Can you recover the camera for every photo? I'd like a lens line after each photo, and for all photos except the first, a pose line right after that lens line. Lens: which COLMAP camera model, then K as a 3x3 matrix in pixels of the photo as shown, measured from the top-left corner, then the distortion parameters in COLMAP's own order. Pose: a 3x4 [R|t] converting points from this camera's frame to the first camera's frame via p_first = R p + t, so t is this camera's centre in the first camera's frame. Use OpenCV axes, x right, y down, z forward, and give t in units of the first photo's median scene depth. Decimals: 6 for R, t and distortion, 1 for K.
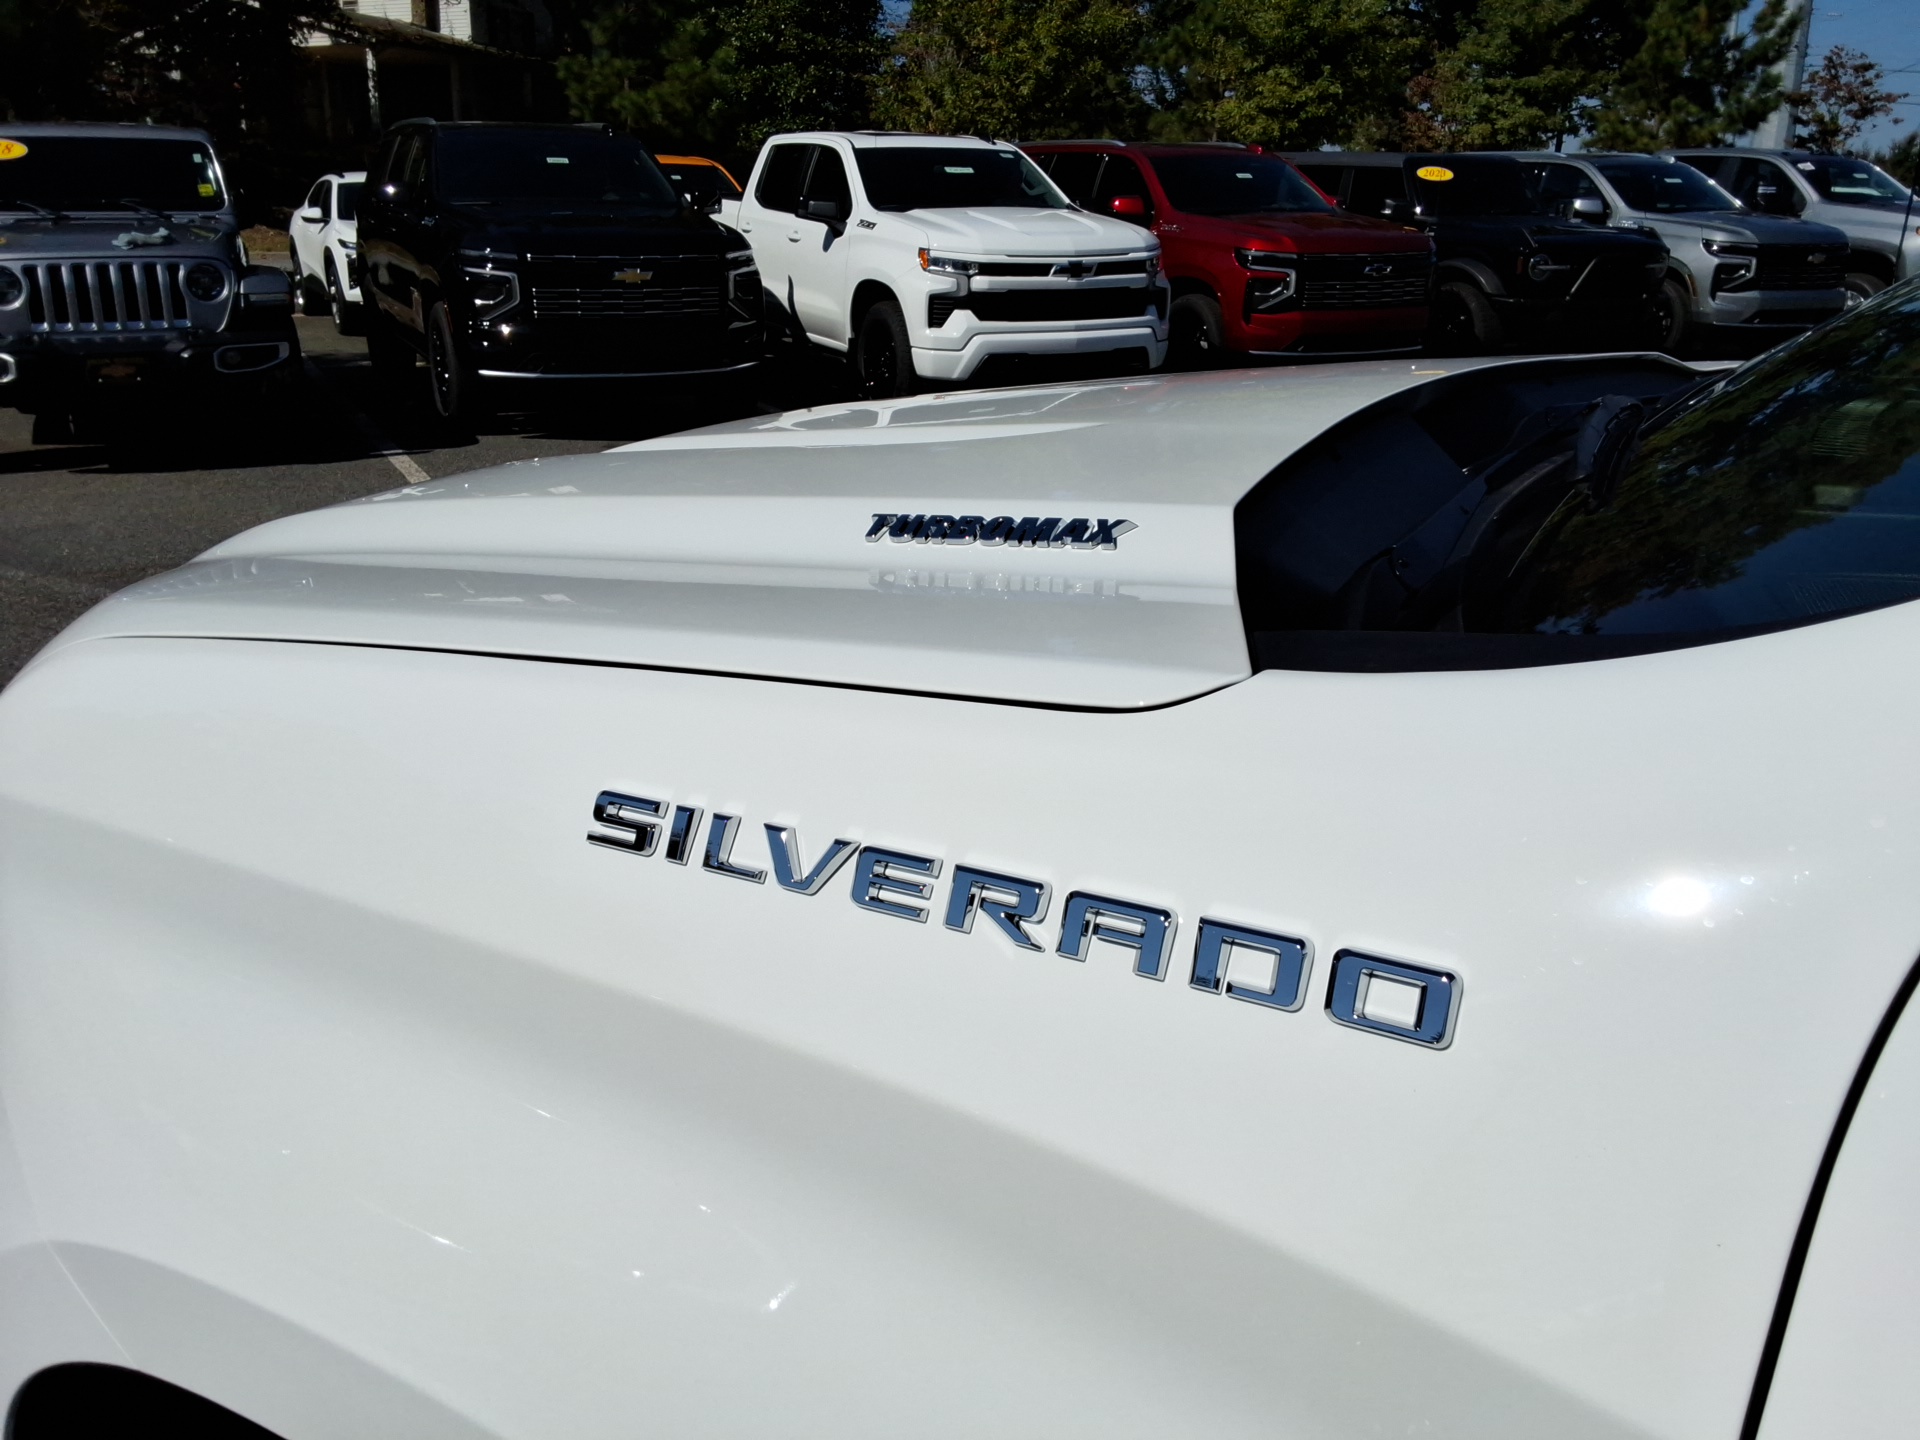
lens RADIAL K [[1546.2, 0, 984.9], [0, 1546.2, 722.4], [0, 0, 1]] dist [0.102049, -0.155623]
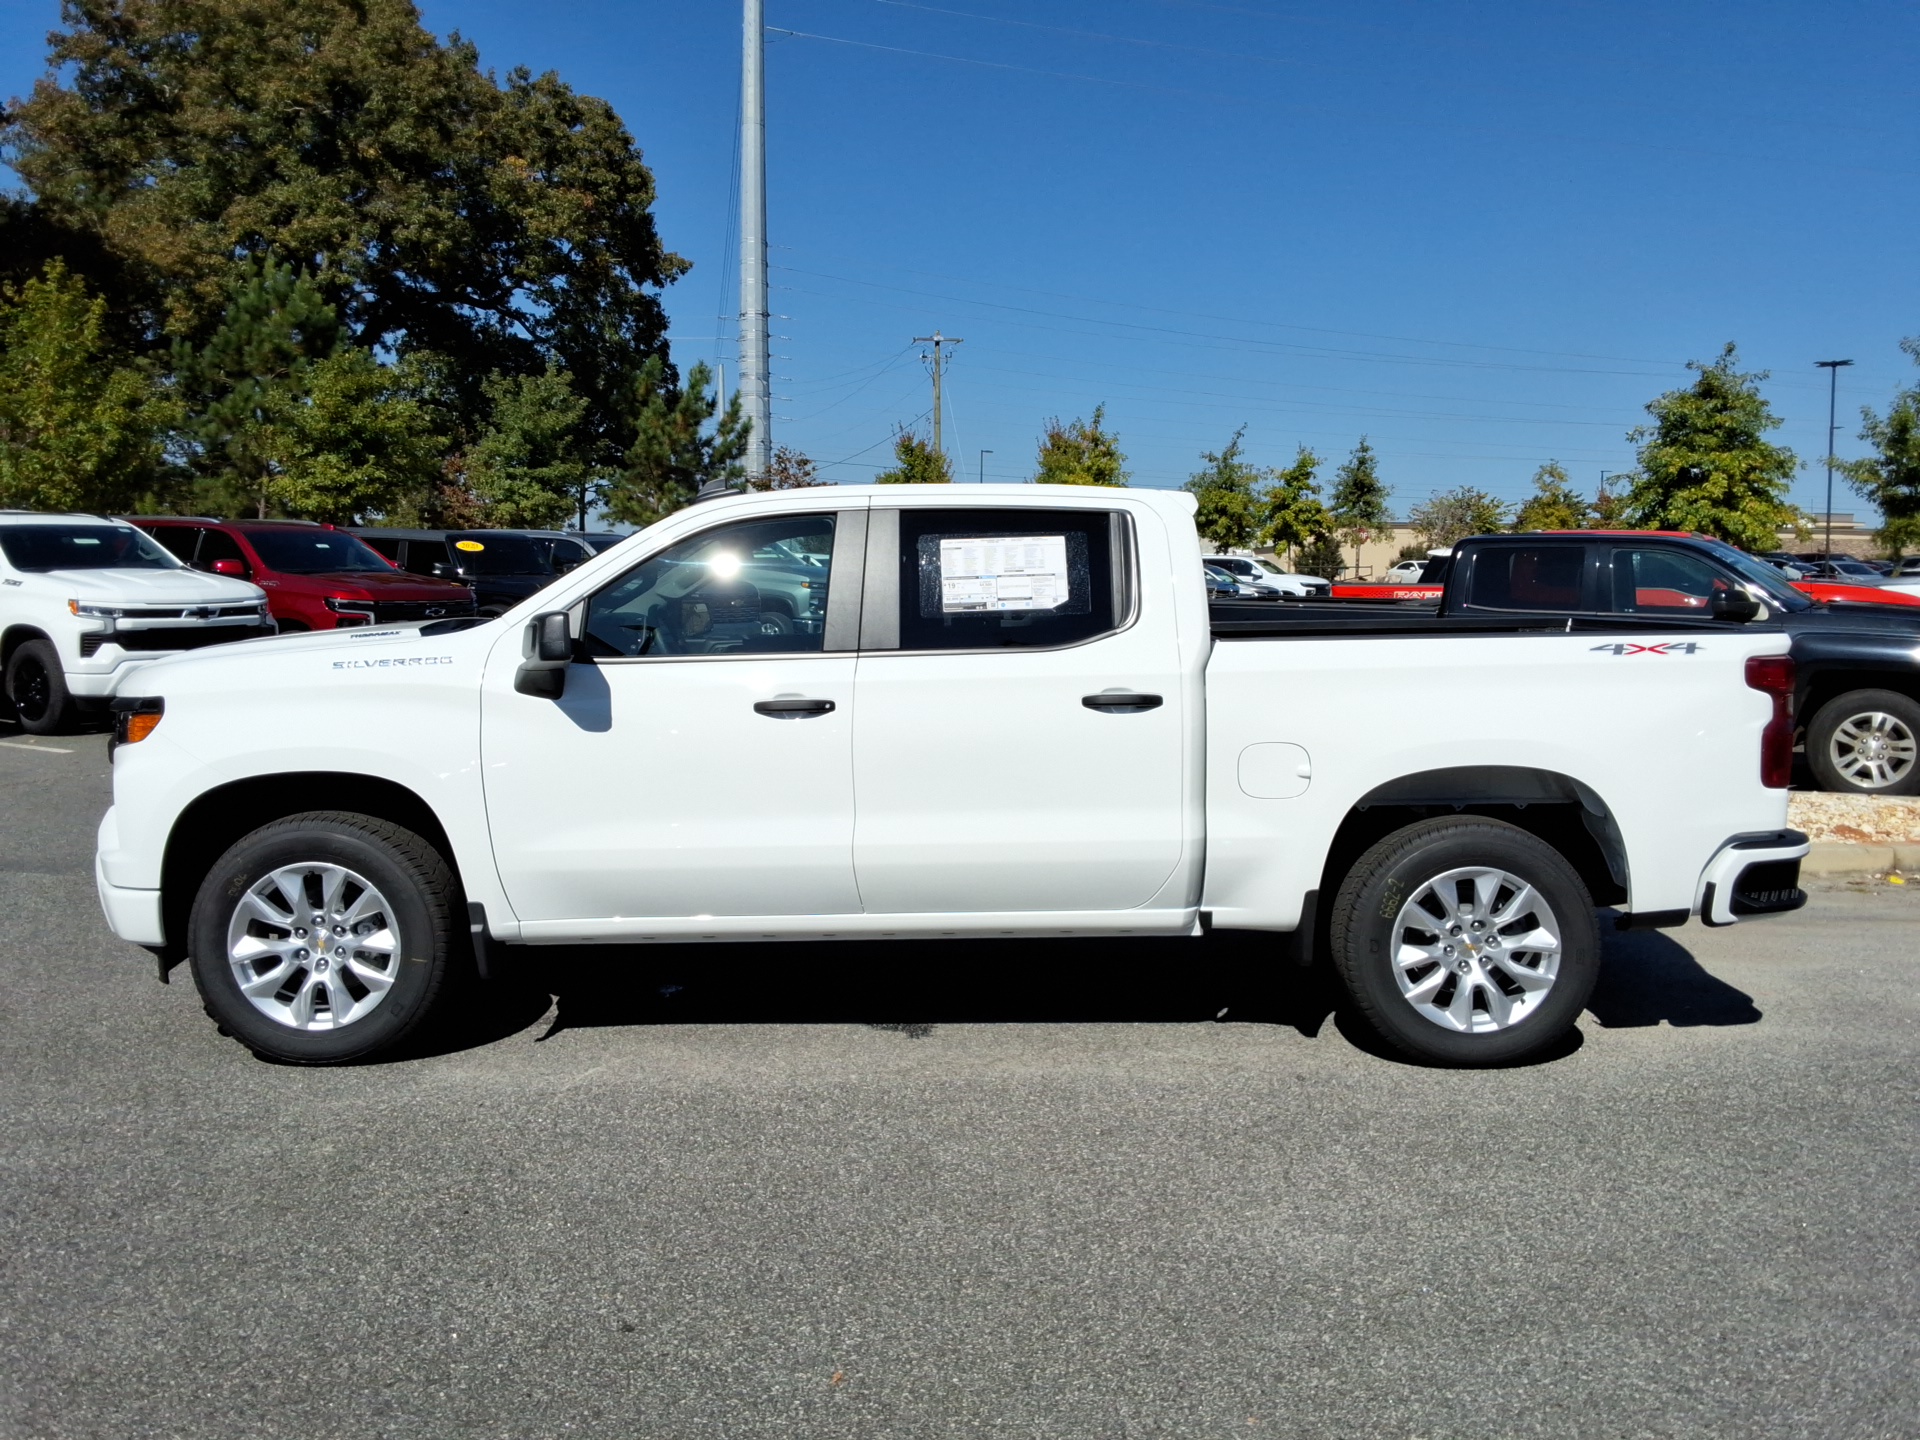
lens RADIAL K [[1546.2, 0, 980.6], [0, 1546.2, 735.0], [0, 0, 1]] dist [0.102049, -0.155623]
pose [[0.841444, -0.060352, 0.536963, -0.041708], [0.169641, 0.973005, -0.156474, 0.051931], [-0.513024, 0.222755, 0.828967, -0.167672]]
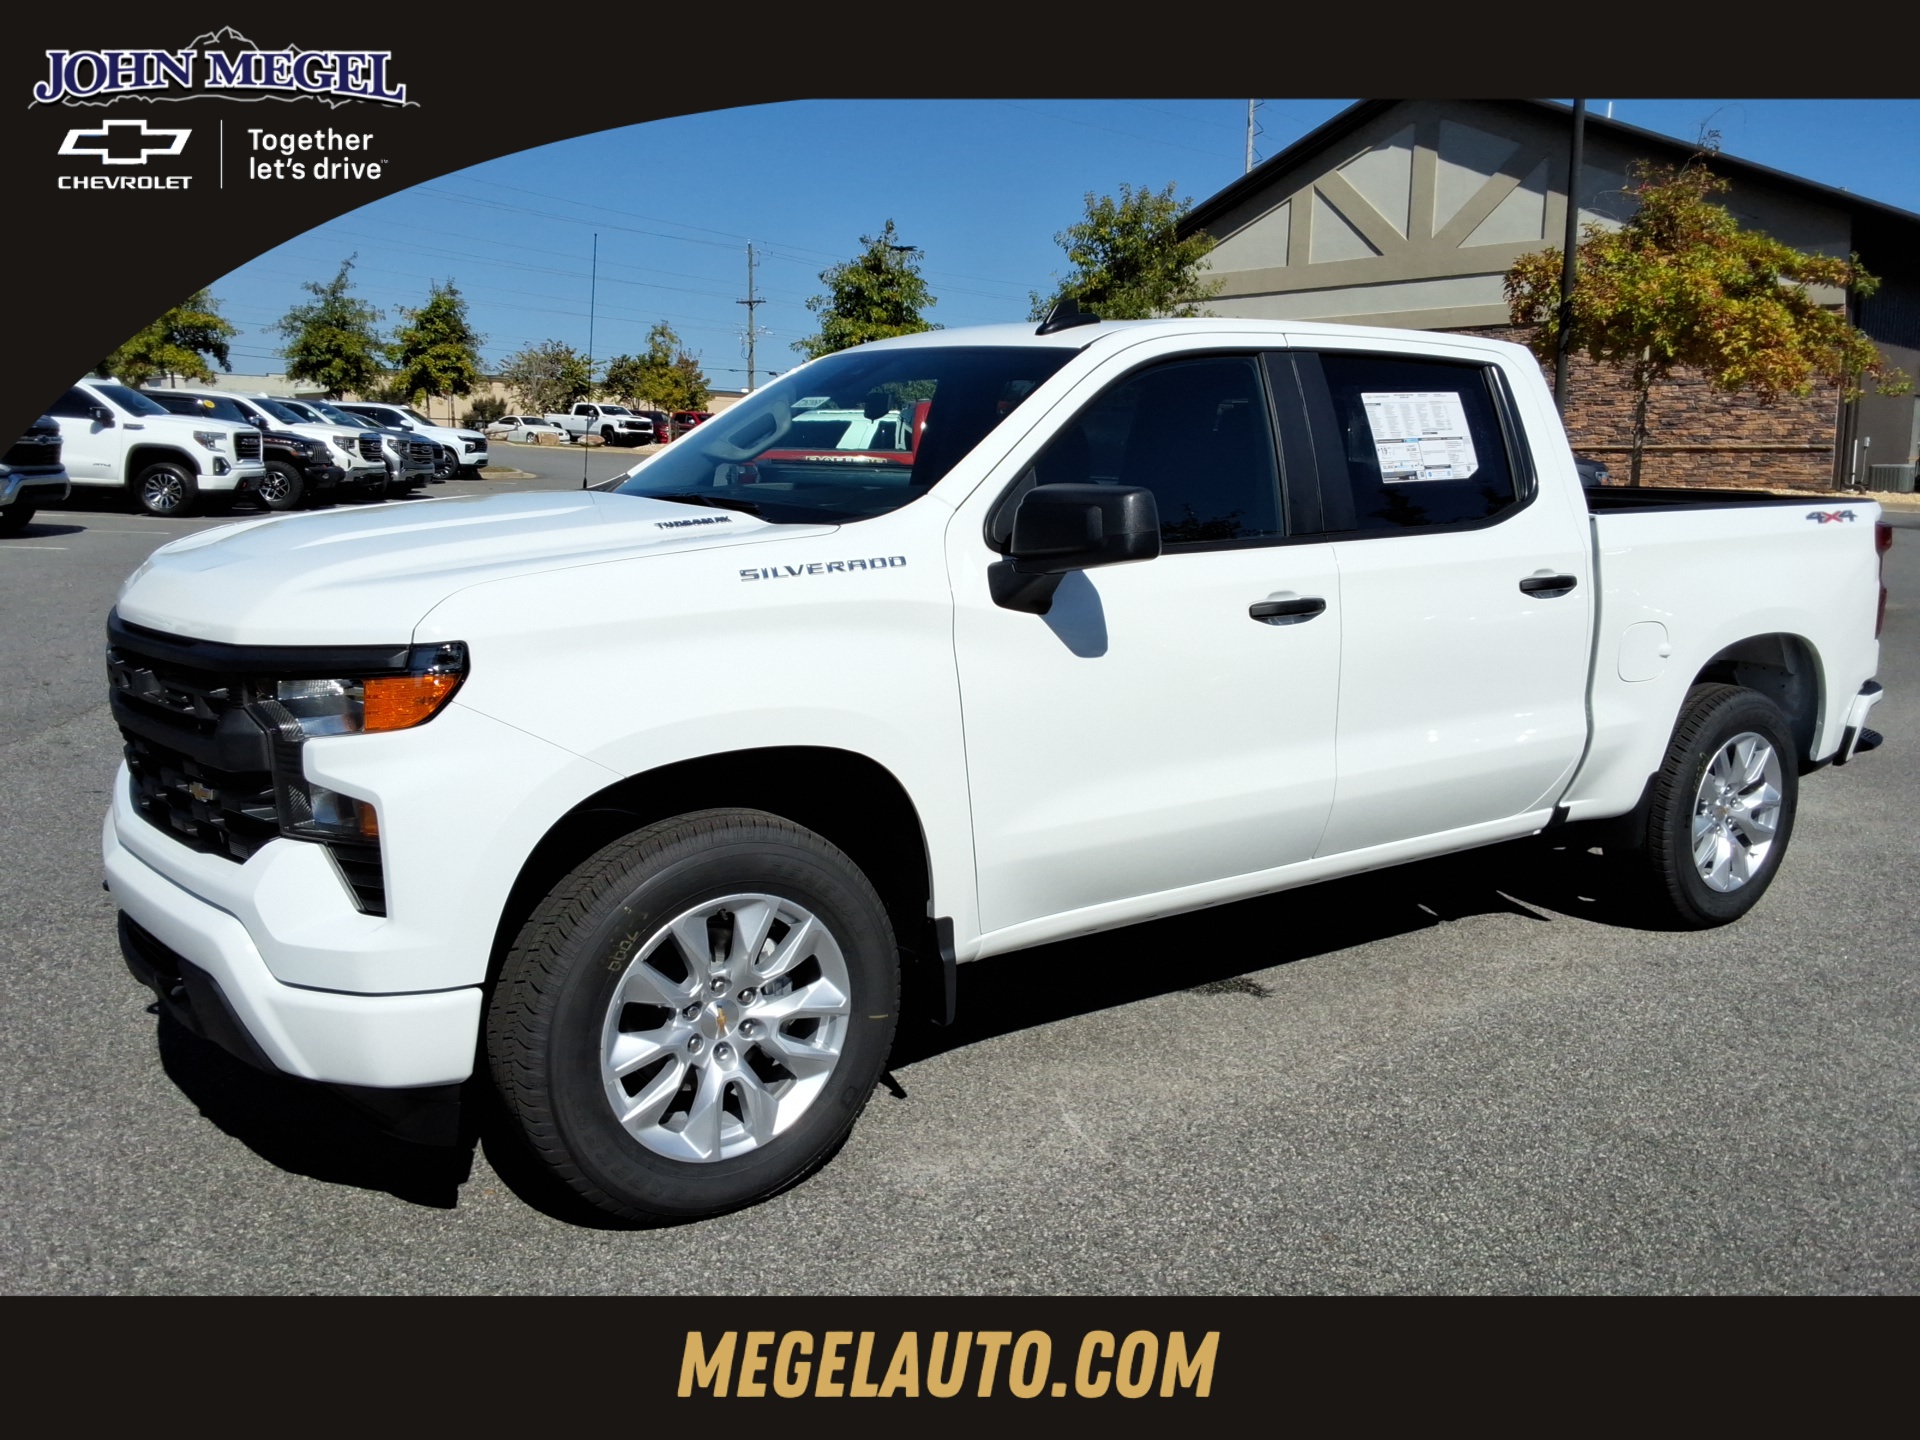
lens RADIAL K [[1546.2, 0, 983.3], [0, 1546.2, 715.5], [0, 0, 1]] dist [0.102049, -0.155623]
pose [[0.381086, -0.158897, 0.910783, -0.104533], [0.267052, 0.962048, 0.056102, 0.009704], [-0.885131, 0.221847, 0.409056, -0.034660]]
